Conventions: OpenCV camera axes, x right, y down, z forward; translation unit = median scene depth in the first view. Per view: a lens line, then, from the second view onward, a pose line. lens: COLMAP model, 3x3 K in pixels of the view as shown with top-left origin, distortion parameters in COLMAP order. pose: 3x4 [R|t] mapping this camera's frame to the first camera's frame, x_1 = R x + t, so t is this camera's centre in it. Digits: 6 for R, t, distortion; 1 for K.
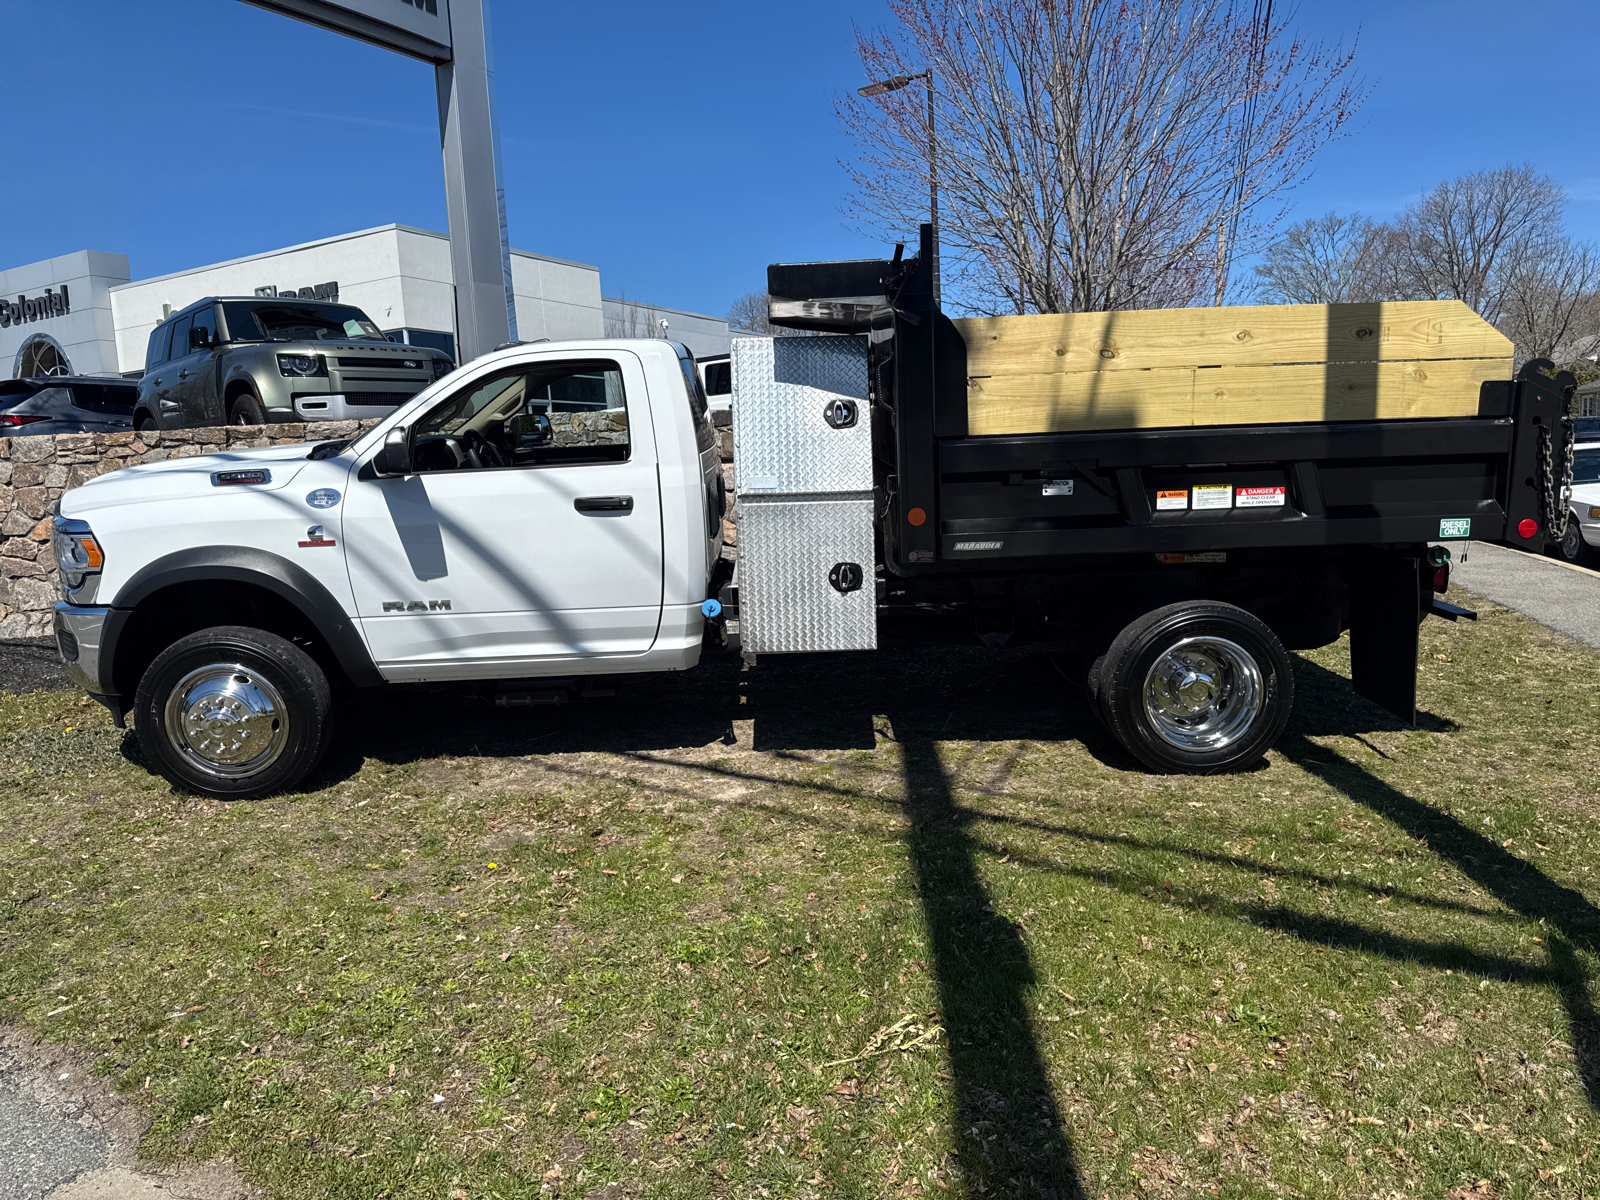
lens RADIAL K [[1129.5, 0, 800.0], [0, 1129.5, 600.0], [0, 0, 1]] dist [0.003819, -0.003751]
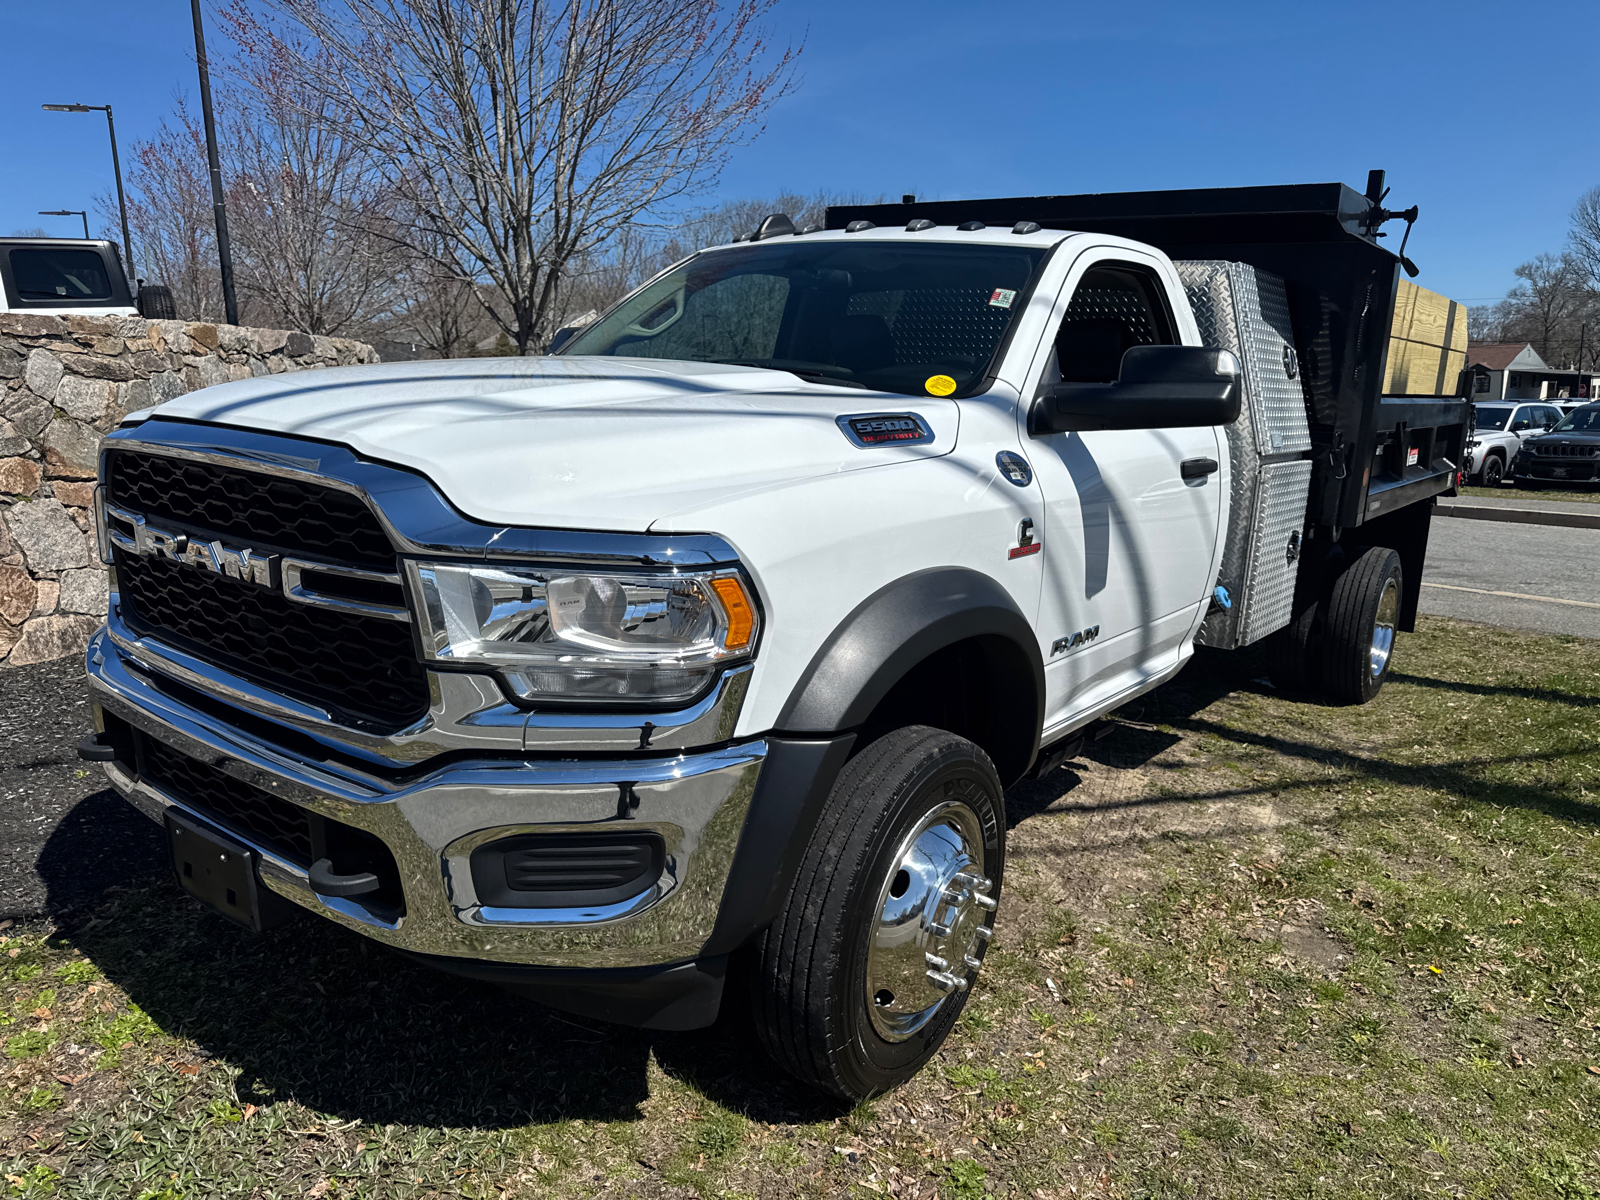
lens RADIAL K [[1180.0, 0, 800.0], [0, 1180.0, 600.0], [0, 0, 1]] dist [0.158399, -0.378339]
pose [[0.603075, -0.101830, 0.791158, -0.954057], [0.081381, 0.994498, 0.065968, -0.072904], [-0.793523, 0.024601, 0.608043, 0.729352]]
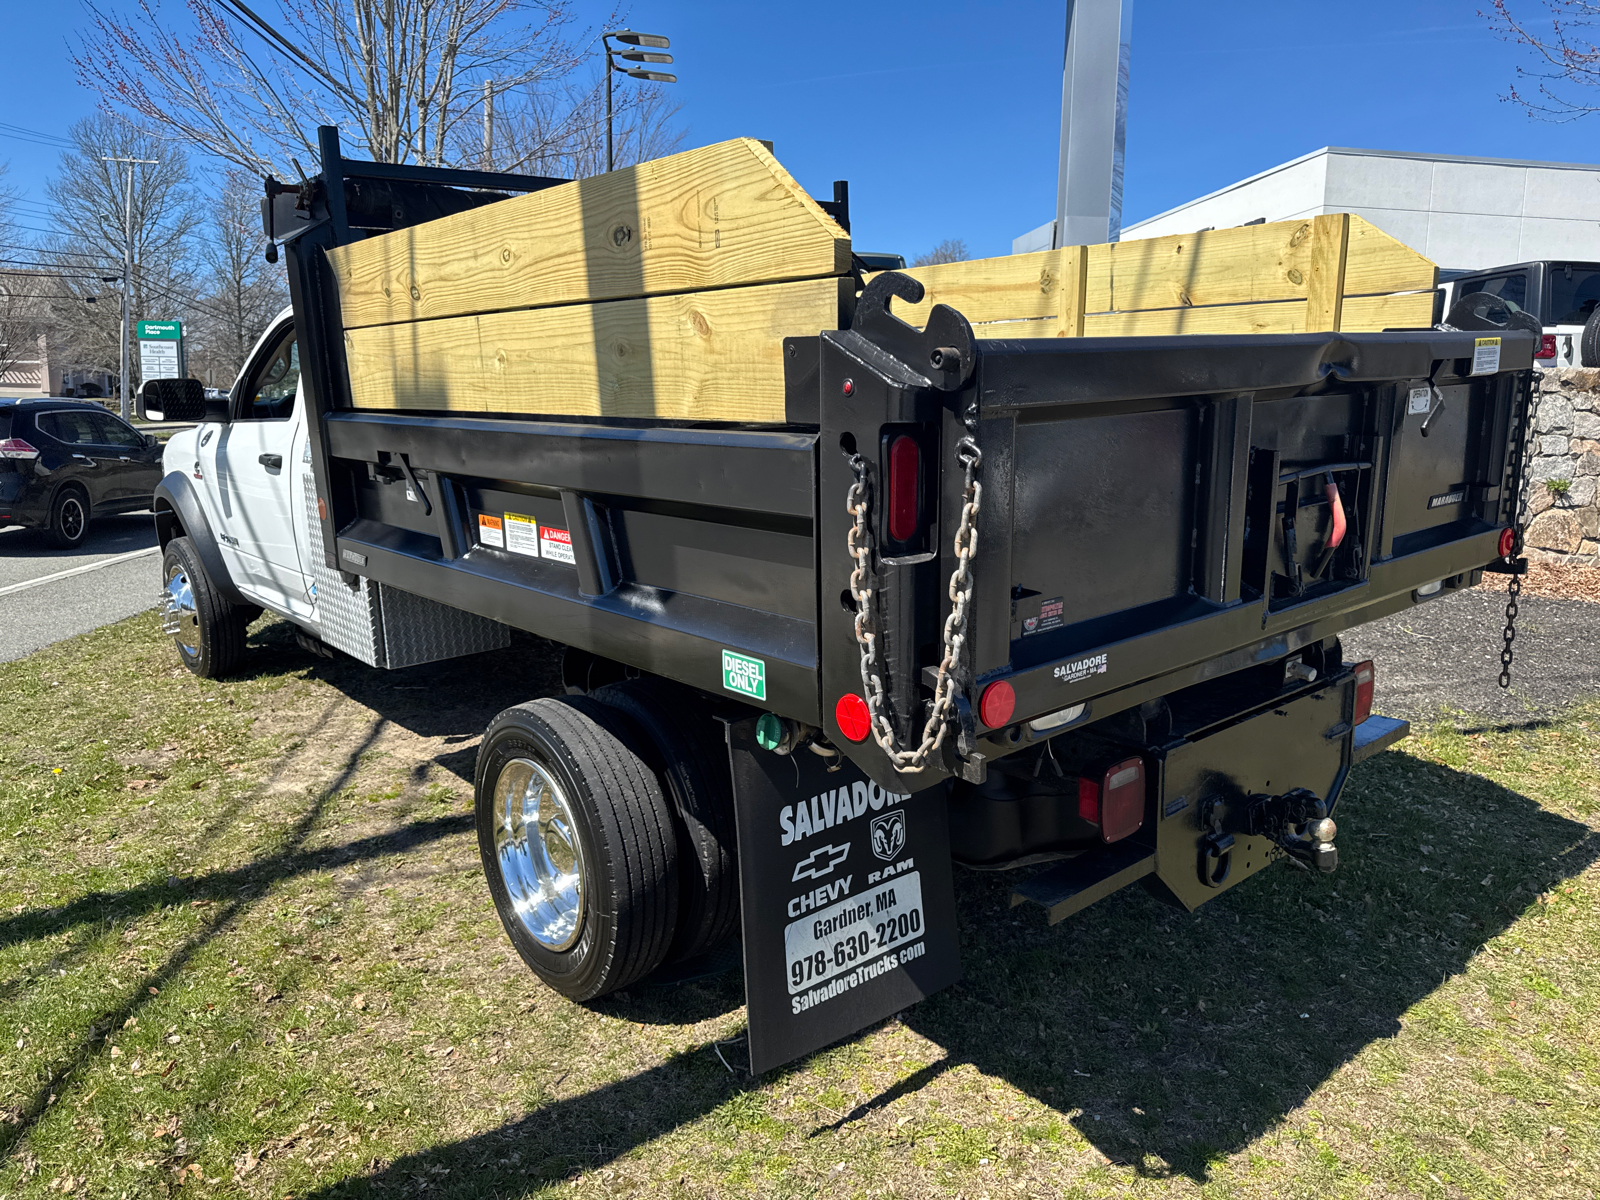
lens RADIAL K [[1129.5, 0, 800.0], [0, 1129.5, 600.0], [0, 0, 1]] dist [0.003819, -0.003751]
pose [[0.647107, 0.172954, -0.742522, 0.872551], [-0.134450, 0.984553, 0.112156, -0.138672], [0.750450, 0.027255, 0.660365, 0.697078]]
